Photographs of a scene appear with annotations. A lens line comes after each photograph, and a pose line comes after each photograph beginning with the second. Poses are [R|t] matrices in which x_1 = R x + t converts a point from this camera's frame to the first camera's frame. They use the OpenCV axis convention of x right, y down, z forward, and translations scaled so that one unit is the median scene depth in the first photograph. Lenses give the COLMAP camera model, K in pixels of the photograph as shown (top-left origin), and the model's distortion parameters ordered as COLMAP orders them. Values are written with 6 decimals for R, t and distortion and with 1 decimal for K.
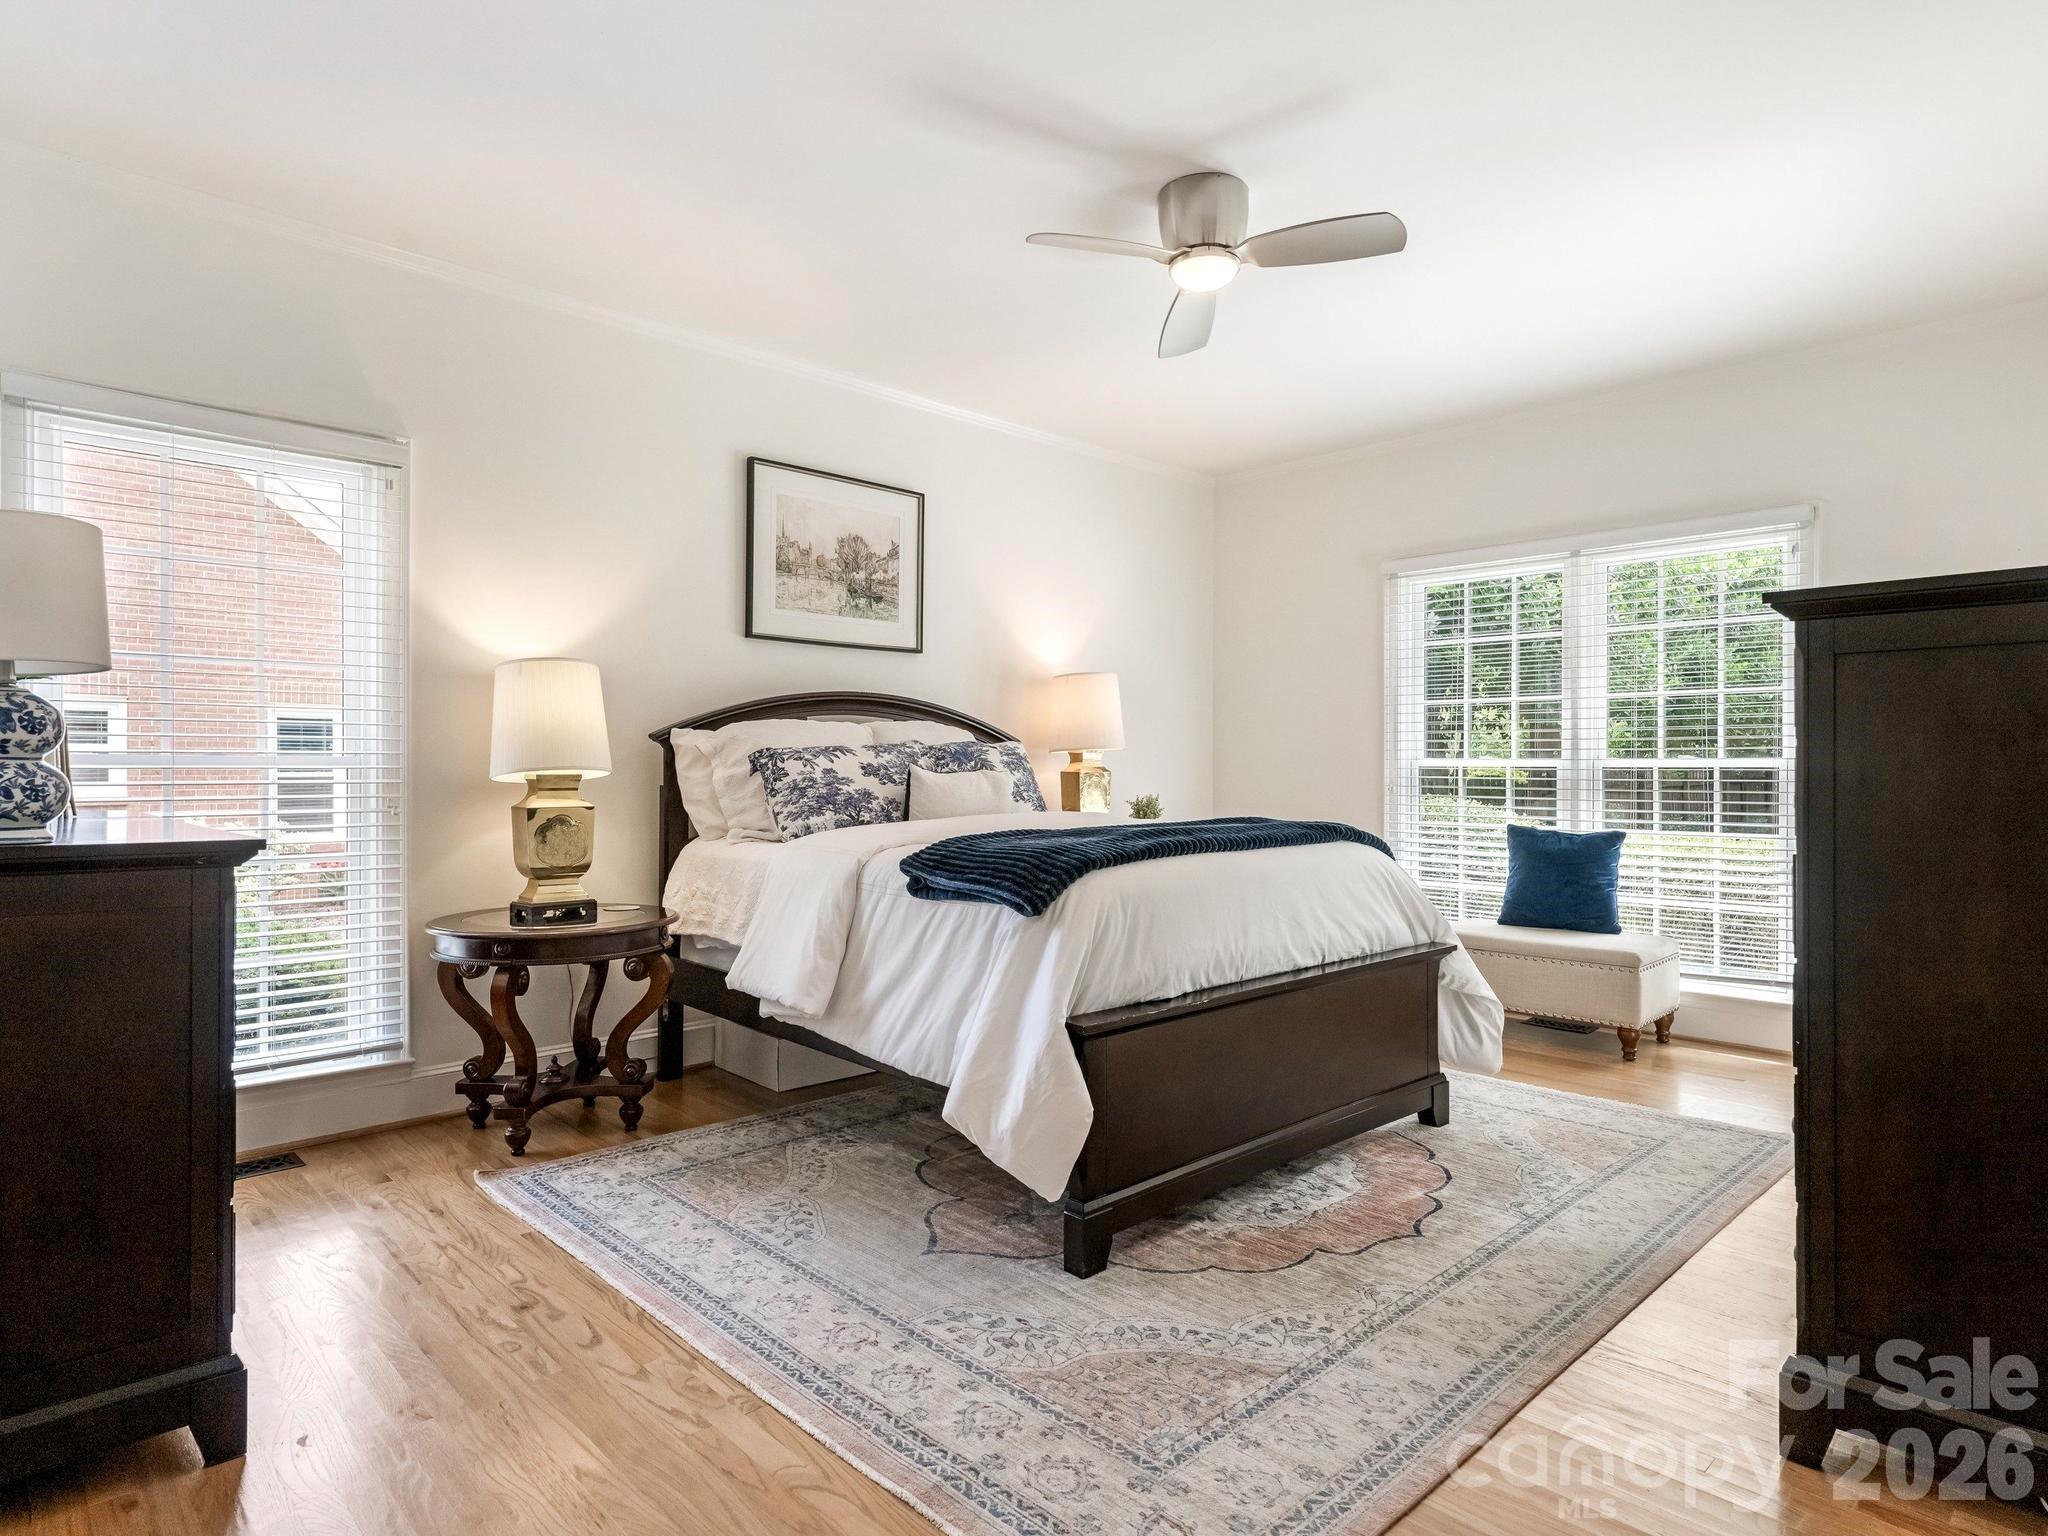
lens RADIAL K [[1170.5, 0, 1032.4], [0, 1170.5, 771.5], [0, 0, 1]] dist [-0.005915, 0.000929]
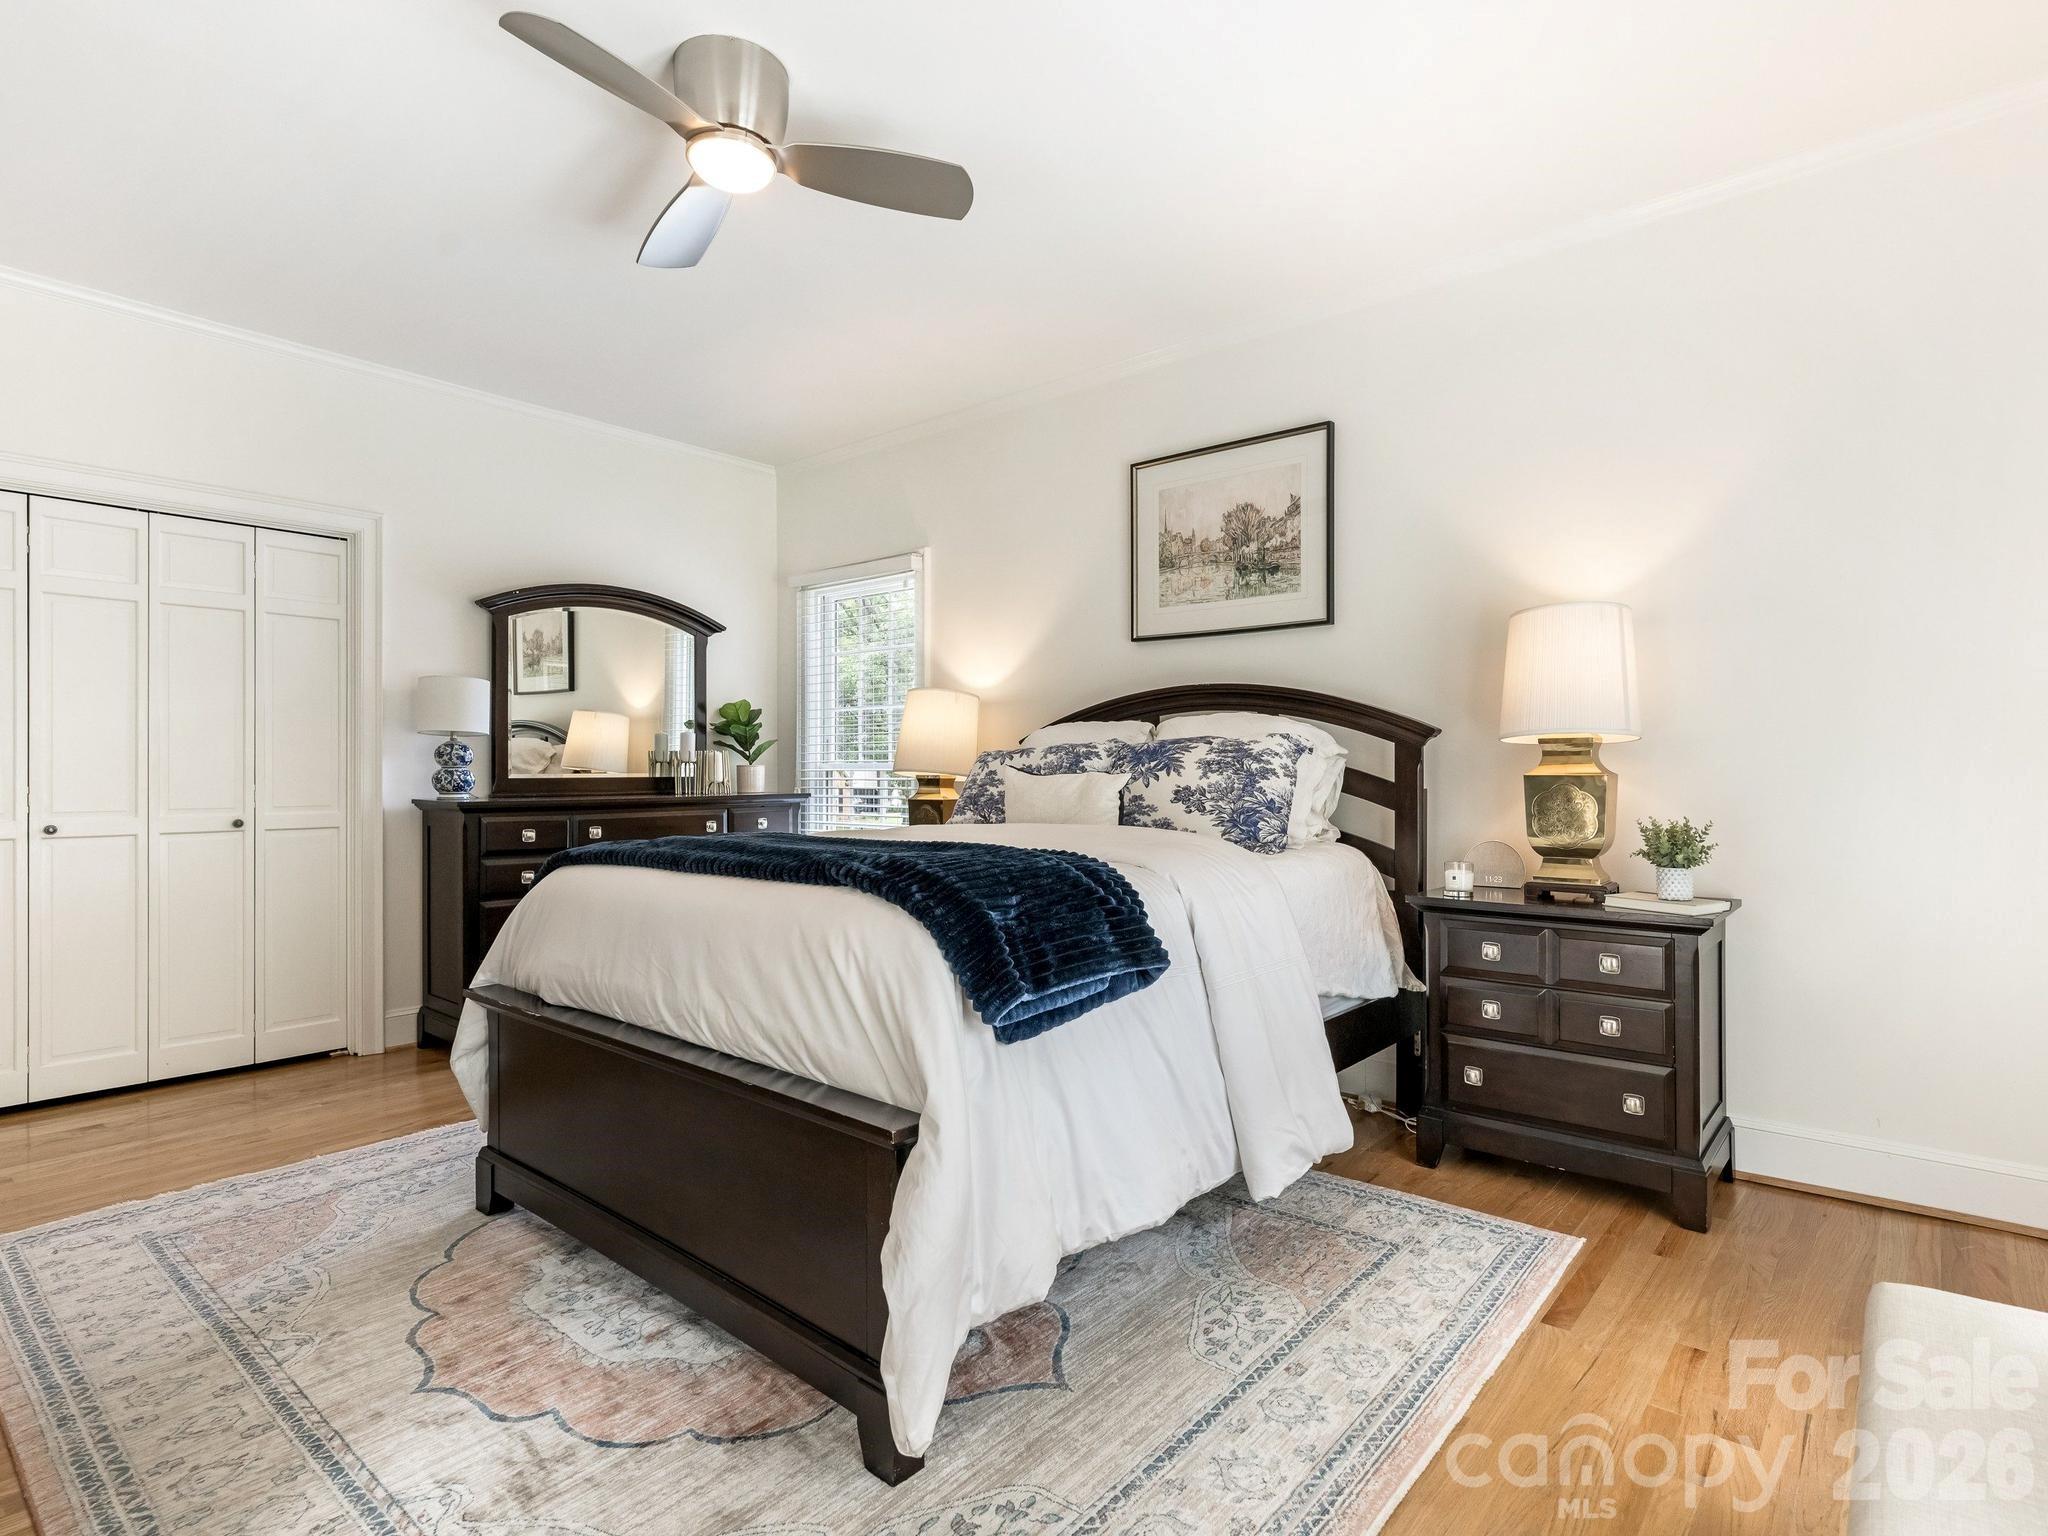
lens RADIAL K [[1044.7, 0, 1035.1], [0, 1044.7, 761.4], [0, 0, 1]] dist [0.004684, 0.001064]
pose [[0.111634, -0.009837, -0.993701, 0.650848], [-0.005986, 0.999926, -0.010571, -0.000681], [0.993731, 0.007129, 0.111567, 0.816776]]
